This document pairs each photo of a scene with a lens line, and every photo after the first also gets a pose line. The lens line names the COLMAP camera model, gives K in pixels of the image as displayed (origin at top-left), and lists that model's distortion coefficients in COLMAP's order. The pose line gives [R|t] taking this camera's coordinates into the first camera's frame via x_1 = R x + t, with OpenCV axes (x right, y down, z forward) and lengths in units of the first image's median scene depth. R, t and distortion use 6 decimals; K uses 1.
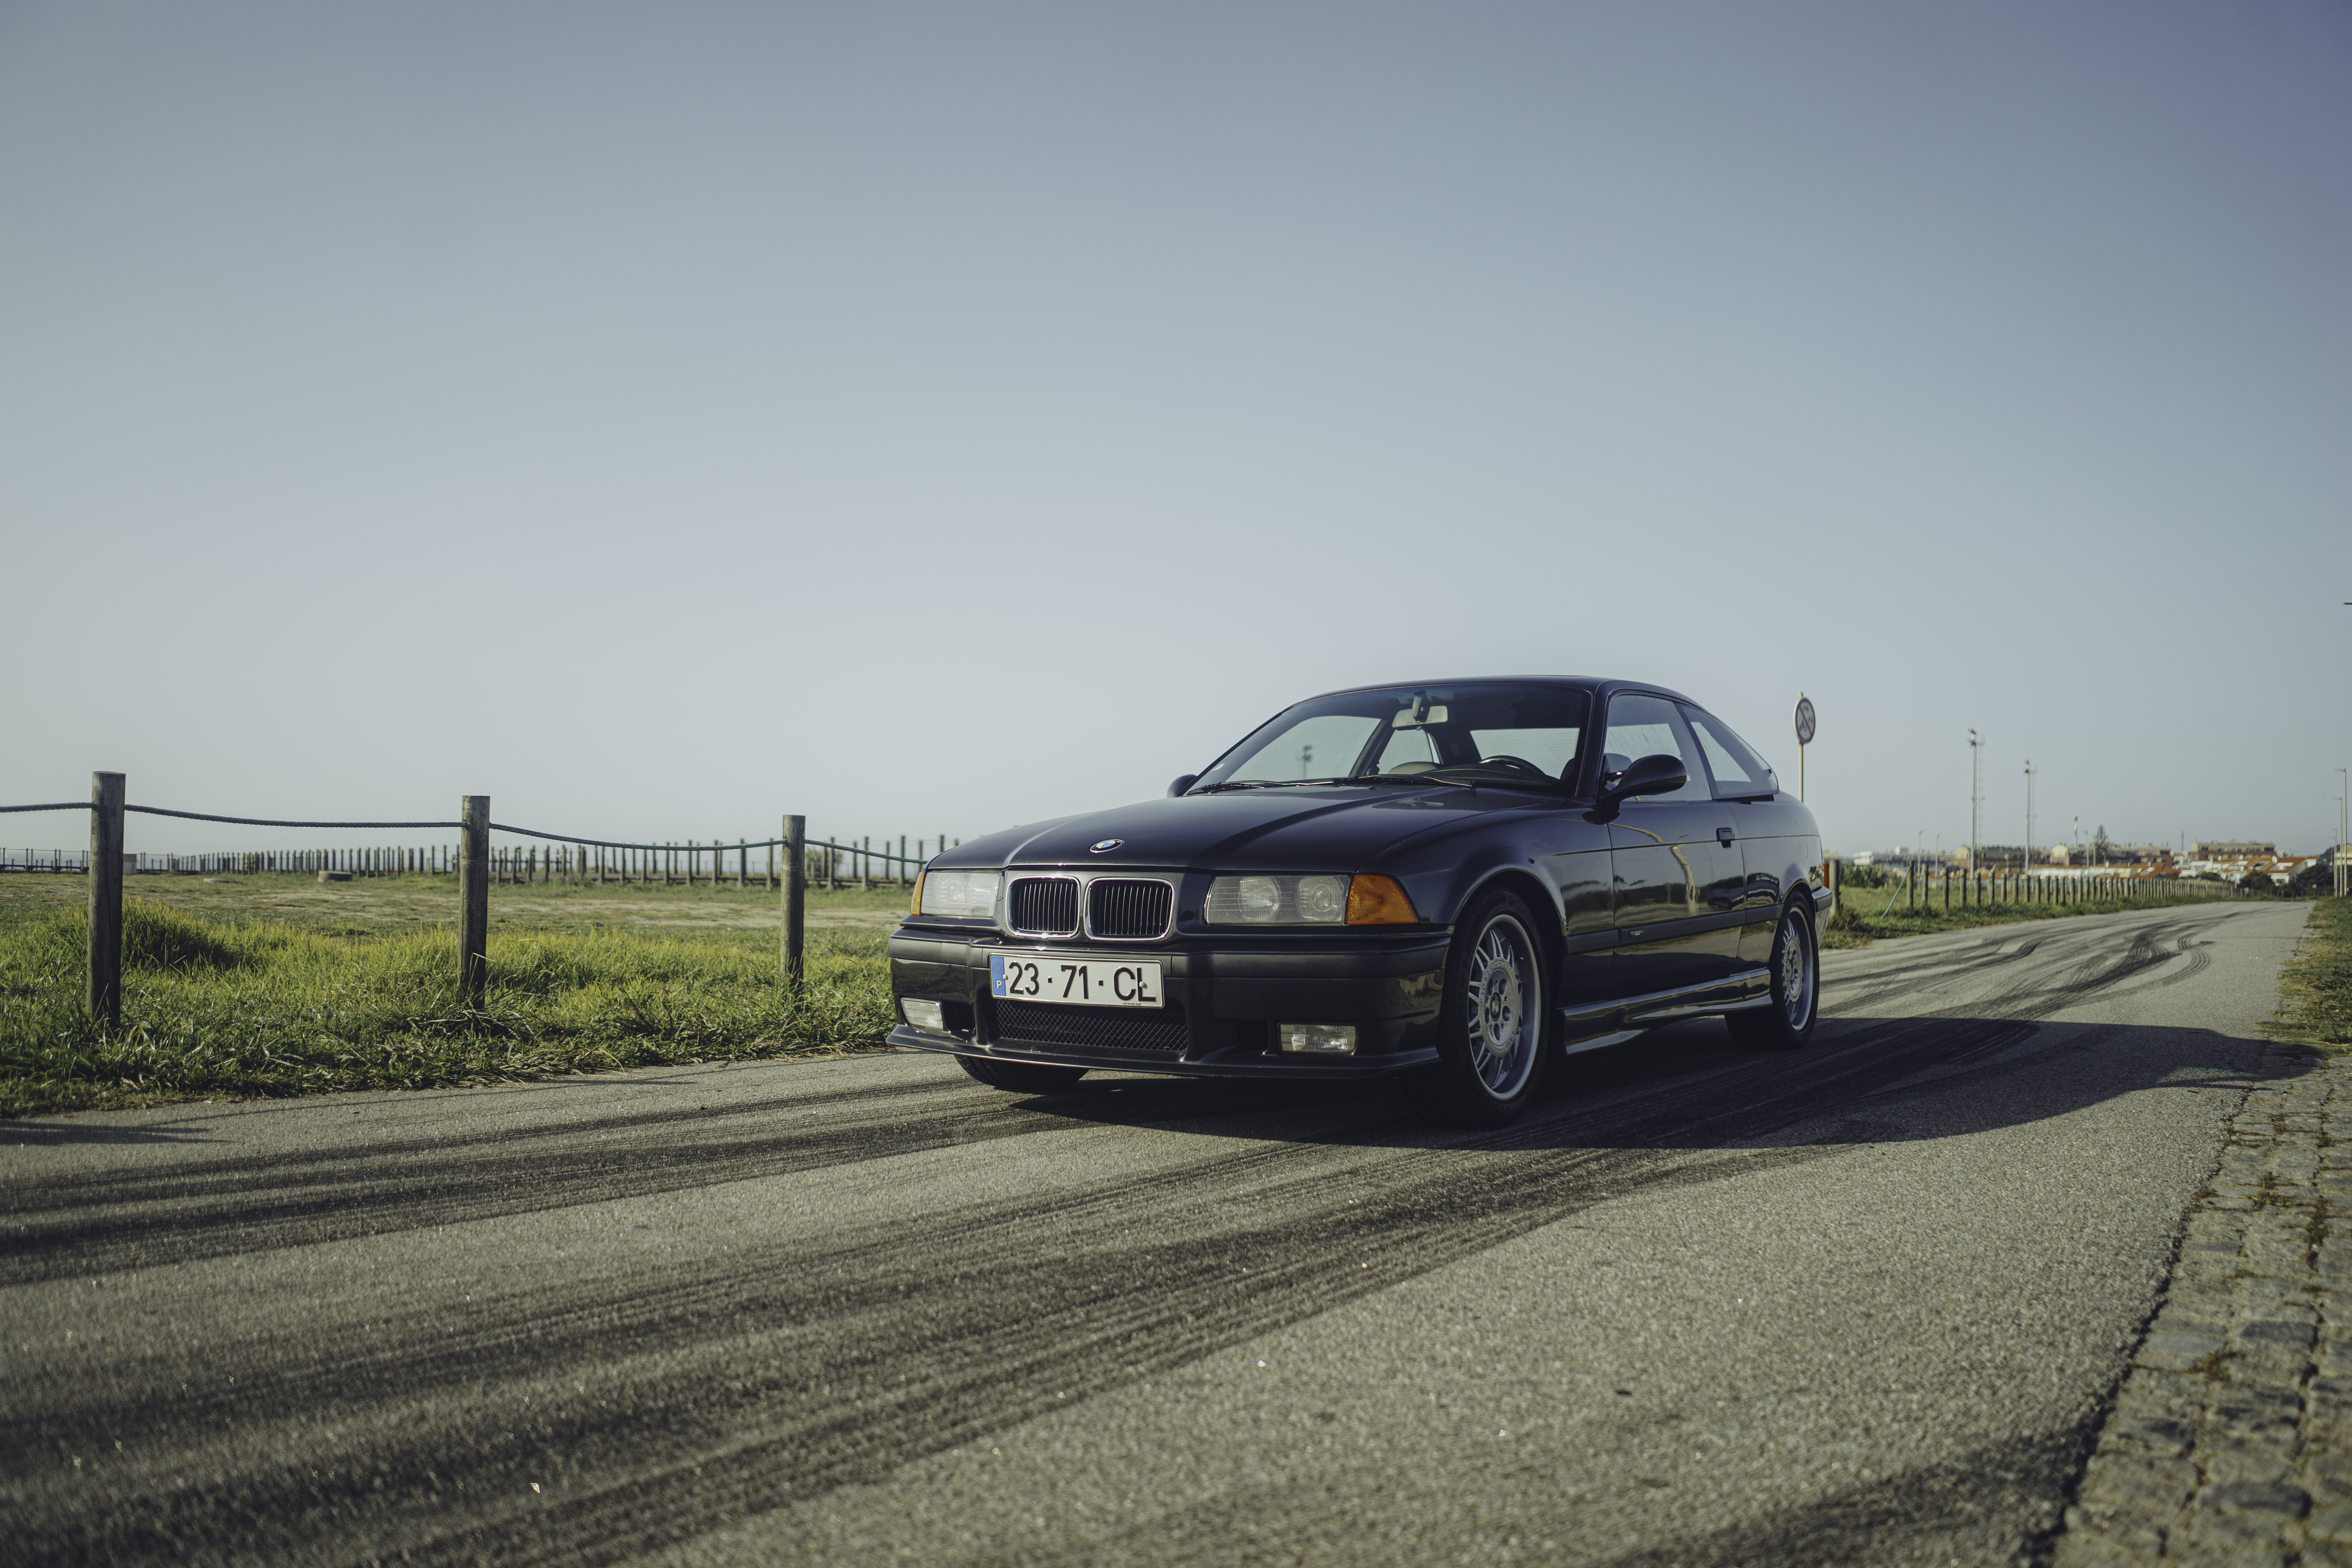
lens RADIAL K [[1919.4, 0, 1176.0], [0, 1919.4, 784.0], [0, 0, 1]] dist [-0.145470, 0.005169]
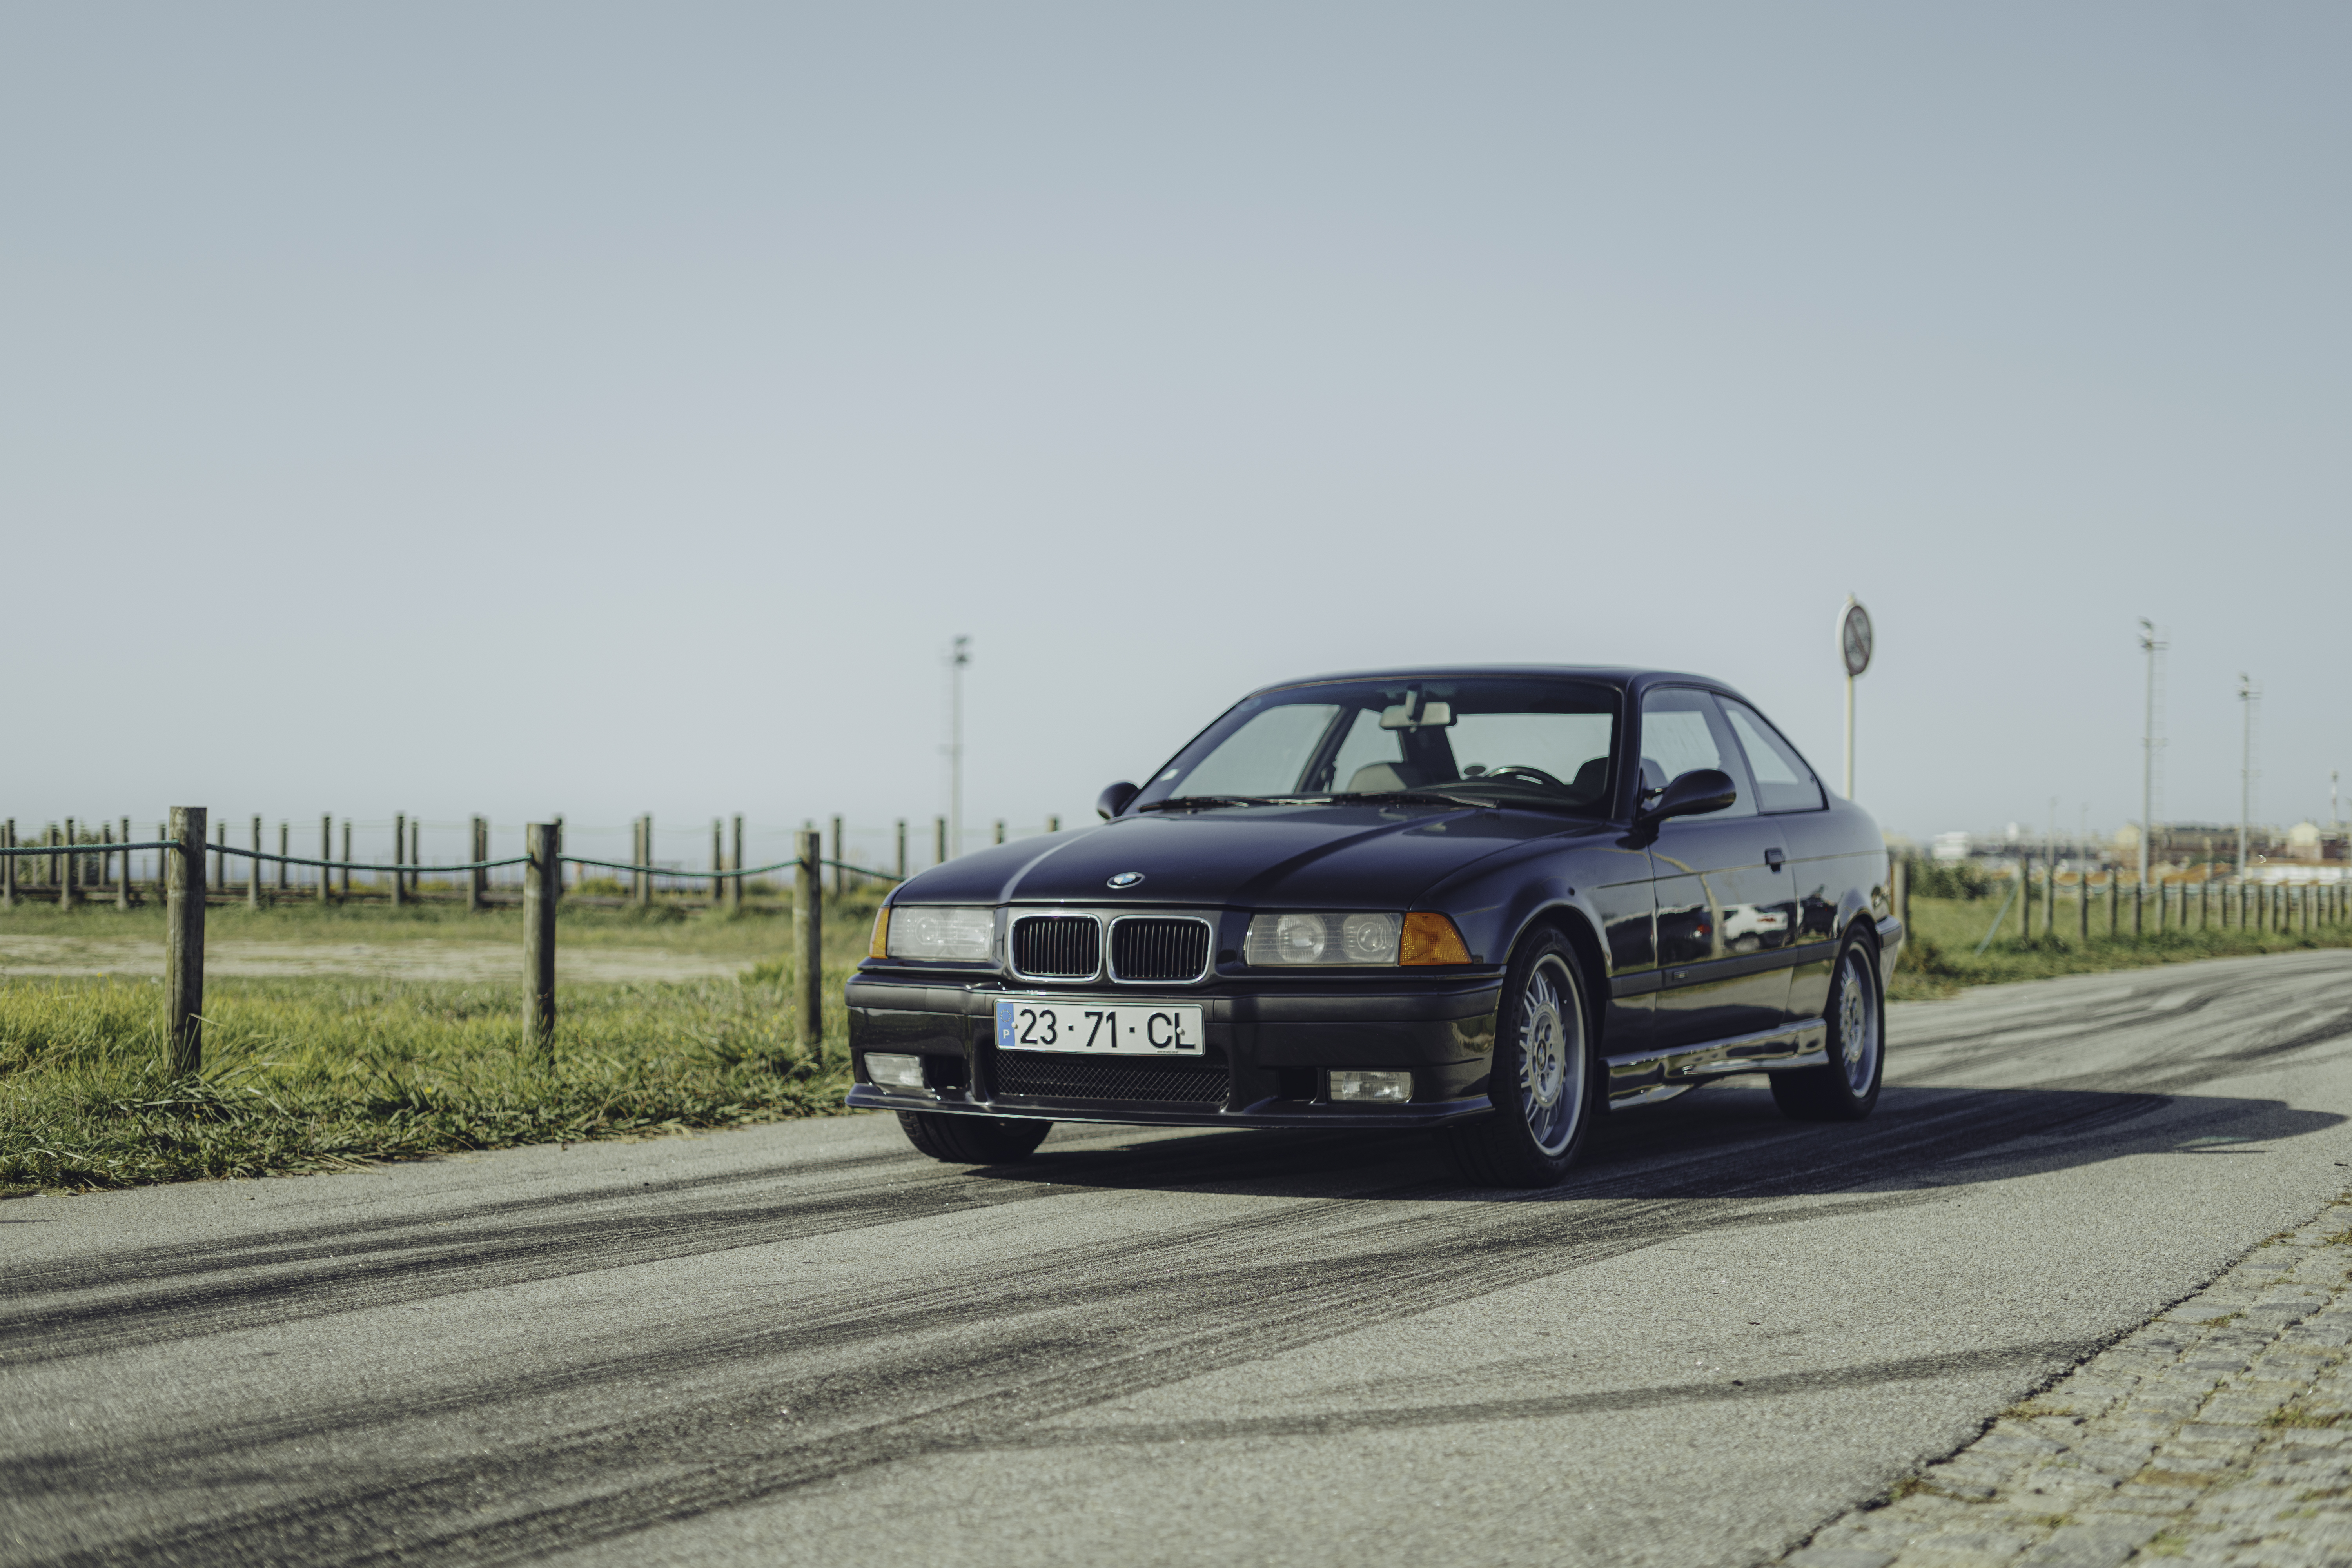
lens RADIAL K [[3391.0, 0, 1206.6], [0, 3391.0, 781.9], [0, 0, 1]] dist [0.006684, -0.033101]
pose [[0.991019, 0.002000, 0.133703, -0.197496], [-0.004601, 0.999806, 0.019145, -0.042271], [-0.133638, -0.019588, 0.990837, -0.556427]]
